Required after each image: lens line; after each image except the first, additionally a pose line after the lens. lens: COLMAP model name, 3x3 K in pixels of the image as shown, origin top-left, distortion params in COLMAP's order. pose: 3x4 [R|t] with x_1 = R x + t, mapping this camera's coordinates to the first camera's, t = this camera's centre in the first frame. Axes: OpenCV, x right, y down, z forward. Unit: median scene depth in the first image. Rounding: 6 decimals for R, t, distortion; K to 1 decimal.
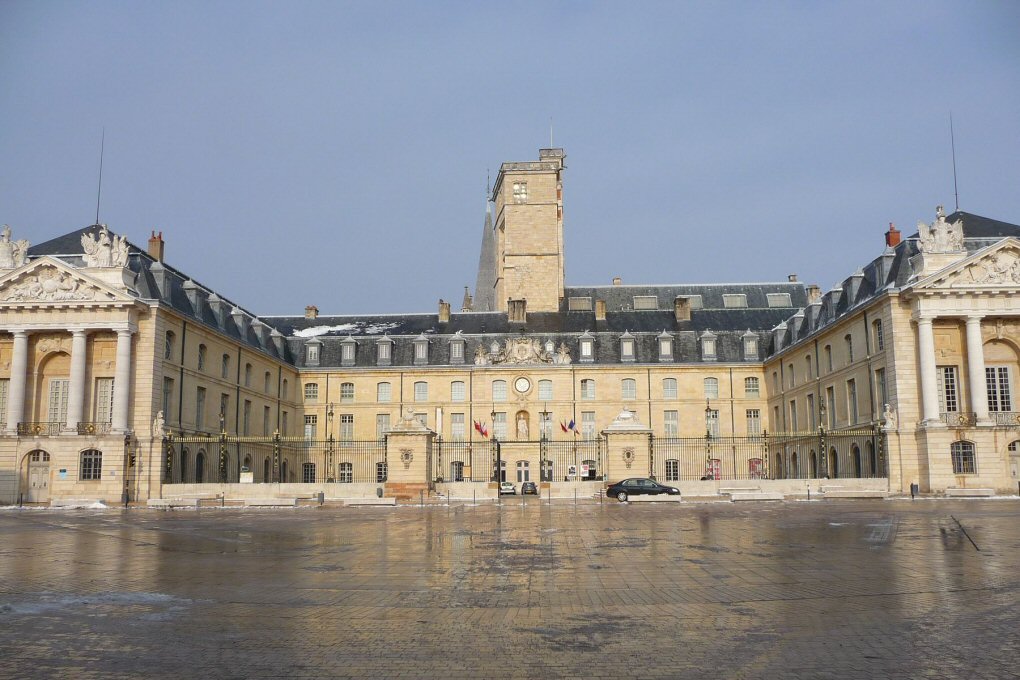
lens RADIAL K [[874.9, 0, 510.7], [0, 874.9, 385.3], [0, 0, 1]] dist [-0.005571, 0.000786]
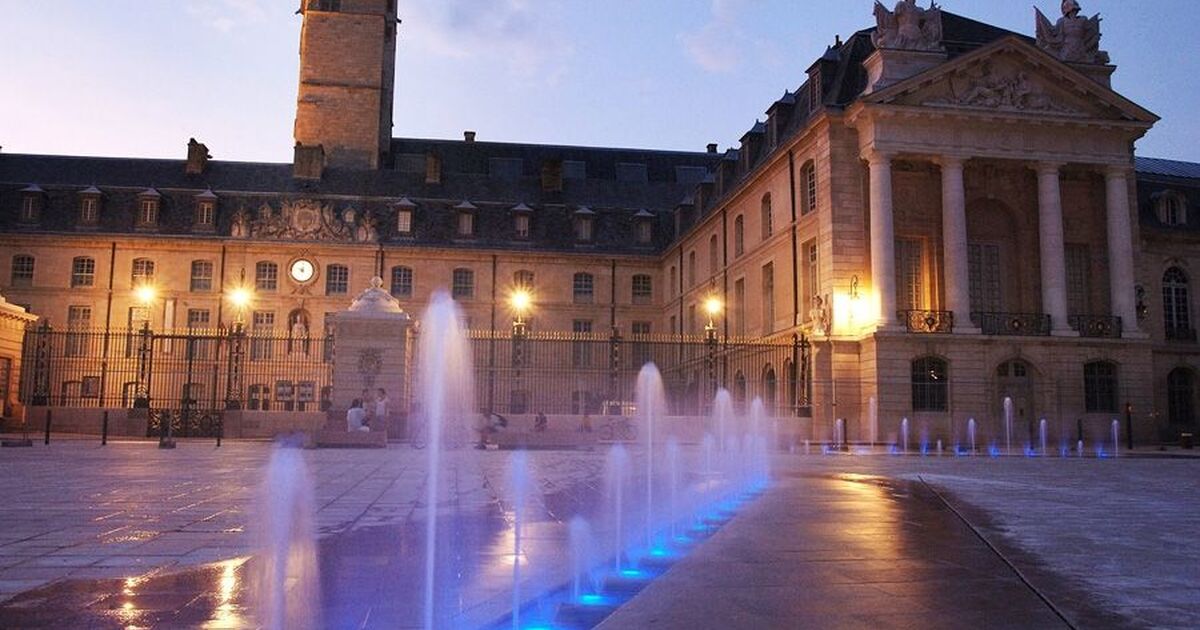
lens RADIAL K [[1030.7, 0, 600.0], [0, 1030.7, 315.0], [0, 0, 1]] dist [-0.038257, 0.003804]
pose [[0.982951, 0.042589, 0.178870, 0.094945], [-0.042076, 0.999092, -0.006658, 0.028099], [-0.178991, -0.000981, 0.983850, 0.197058]]
